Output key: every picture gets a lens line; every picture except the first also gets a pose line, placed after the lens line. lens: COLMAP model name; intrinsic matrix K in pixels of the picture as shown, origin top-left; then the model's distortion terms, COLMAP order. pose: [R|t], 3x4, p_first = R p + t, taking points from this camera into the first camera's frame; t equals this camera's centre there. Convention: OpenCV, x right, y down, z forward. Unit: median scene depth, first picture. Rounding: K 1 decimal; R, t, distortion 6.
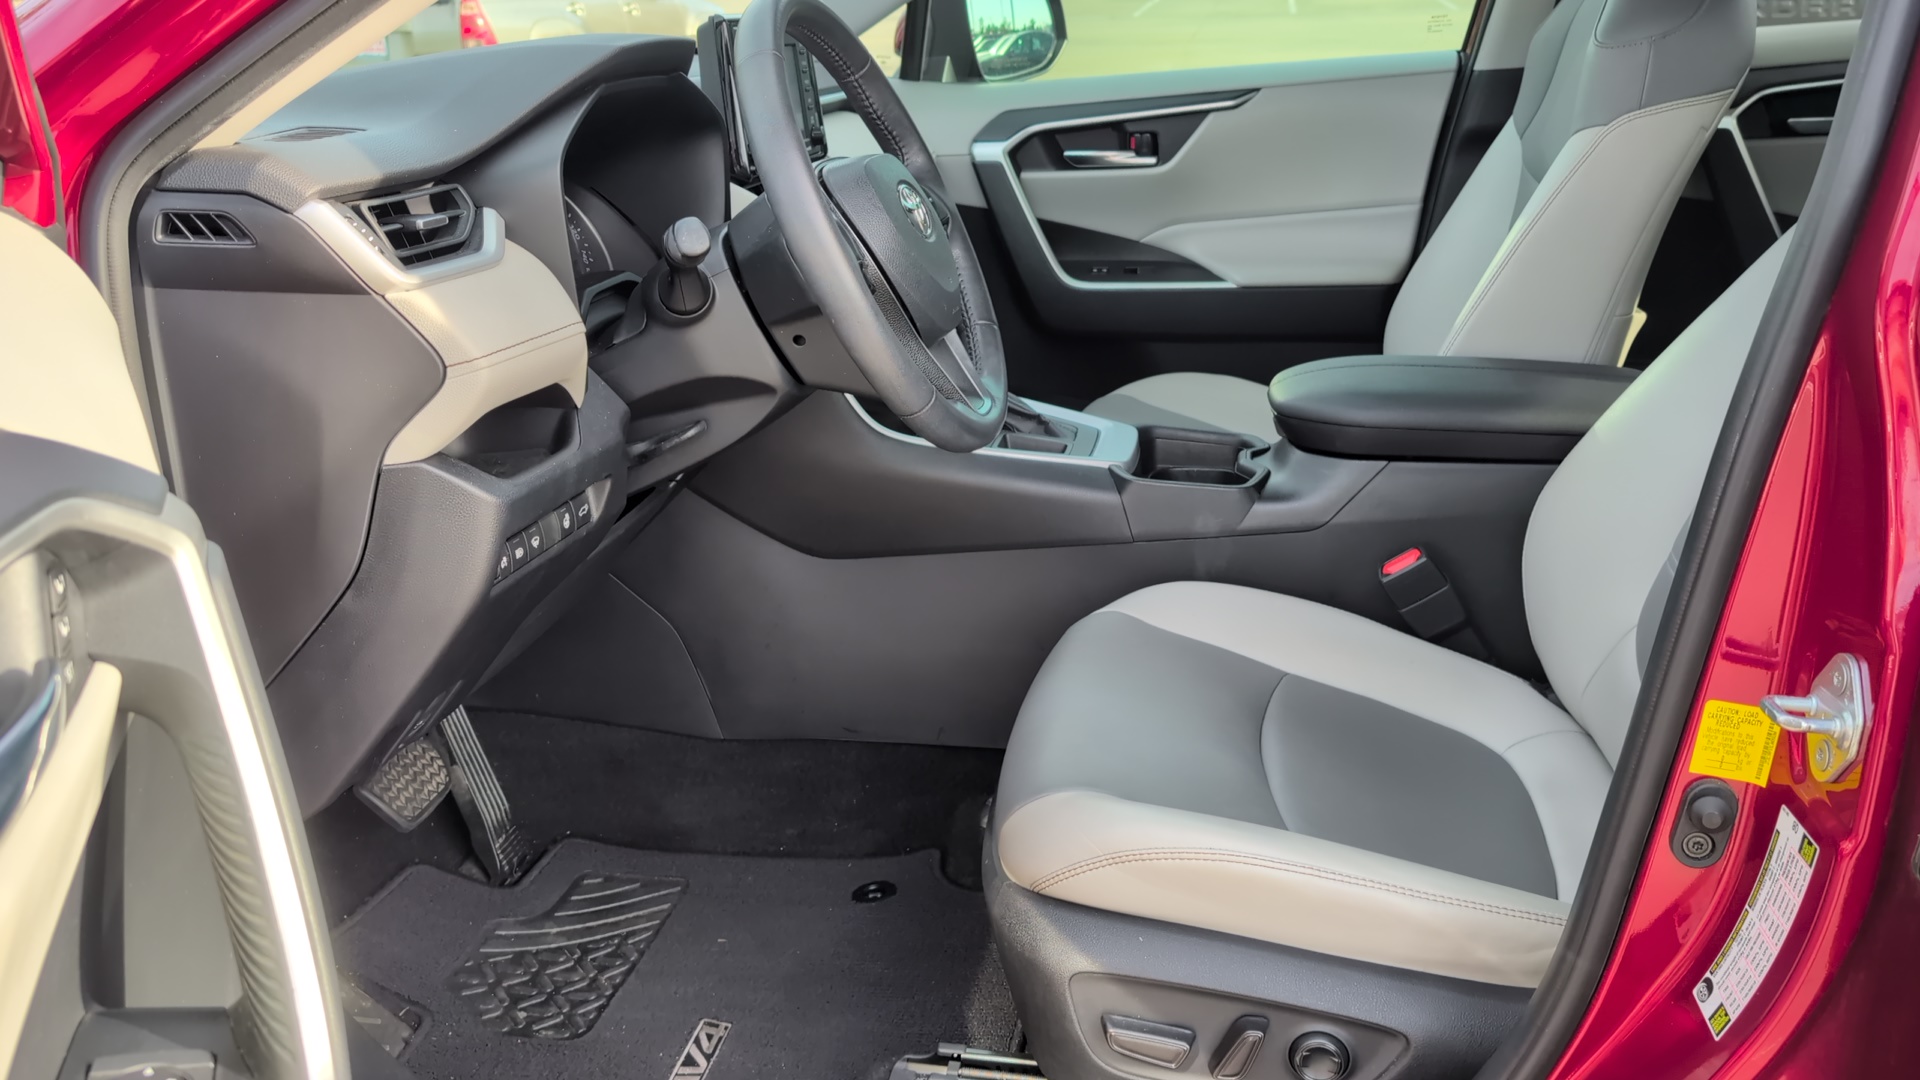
lens RADIAL K [[1631.8, 0, 956.9], [0, 1631.8, 539.3], [0, 0, 1]] dist [0.033867, -0.043750]
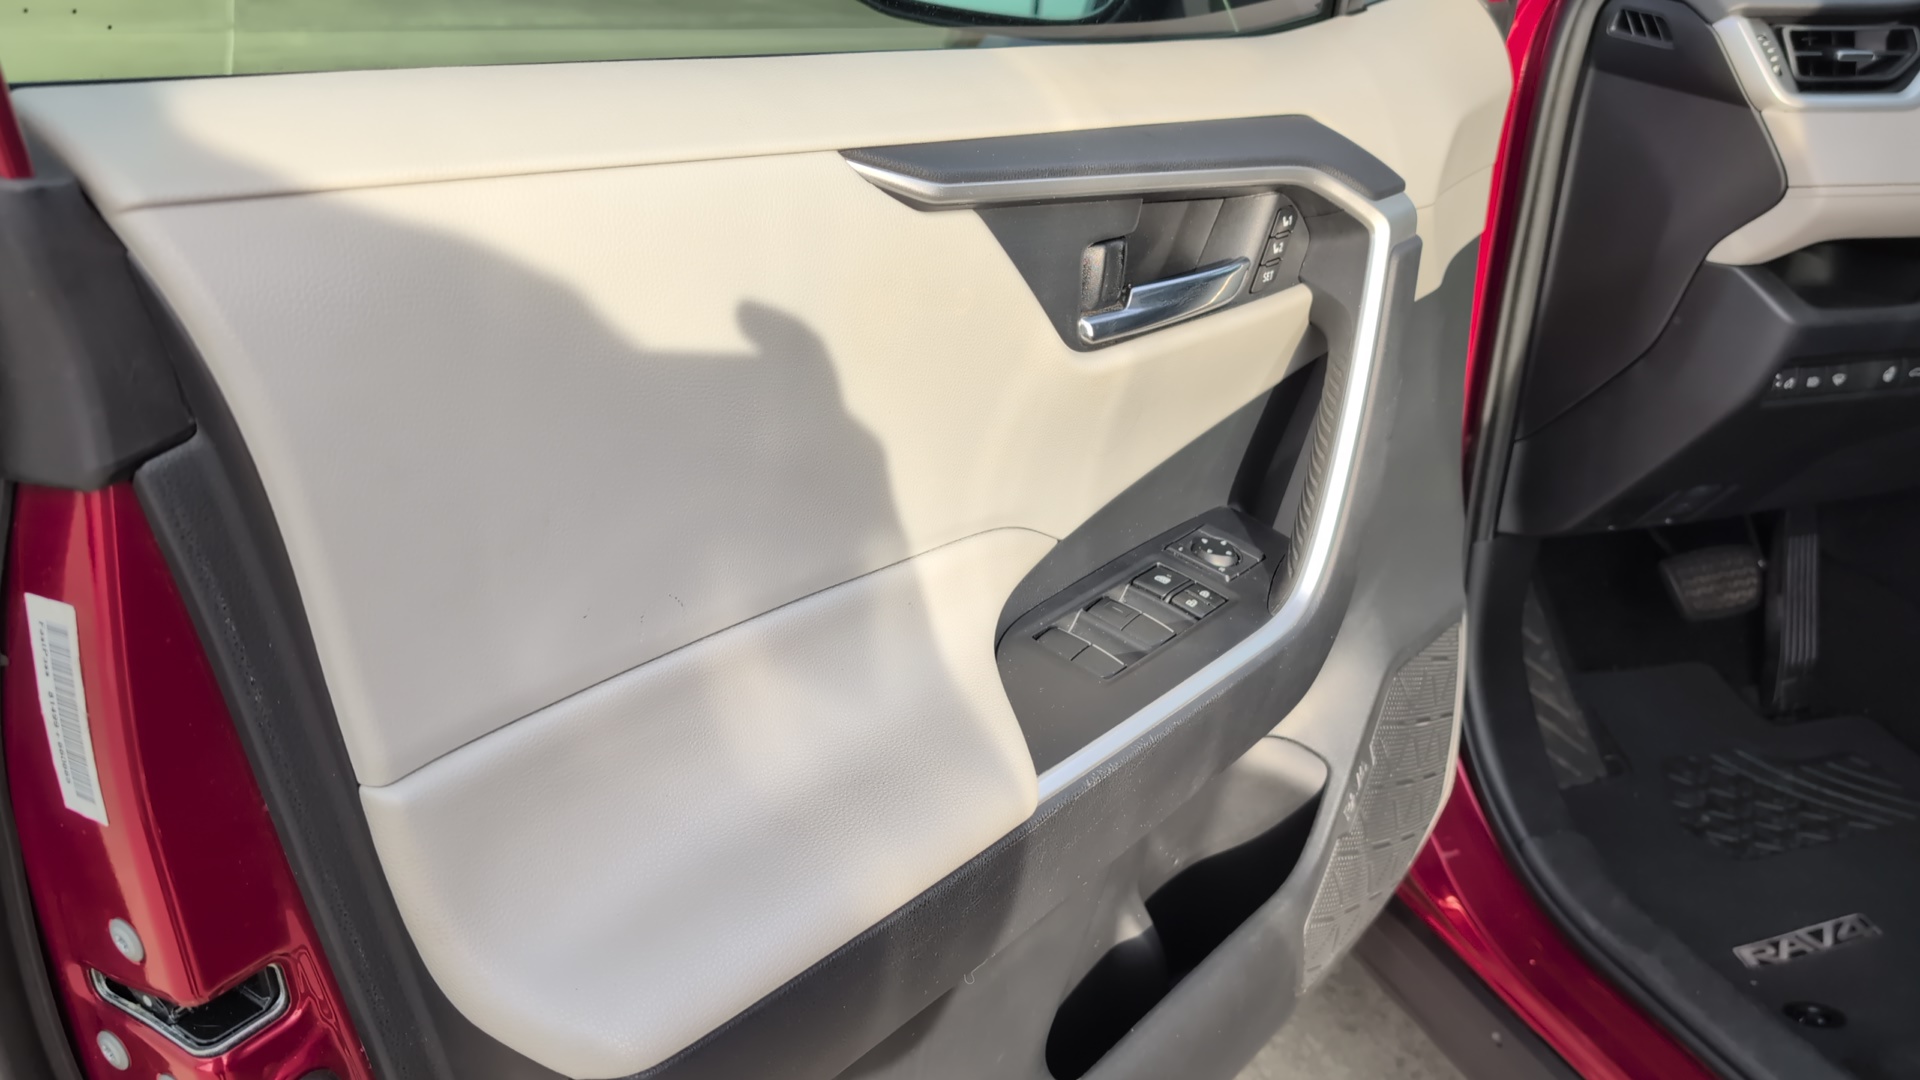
lens RADIAL K [[1631.8, 0, 962.6], [0, 1631.8, 535.4], [0, 0, 1]] dist [0.033867, -0.043750]
pose [[0.534155, 0.389439, -0.750344, 0.279343], [-0.312267, 0.915696, 0.252963, 0.002235], [0.785601, 0.099186, 0.610732, -0.072675]]
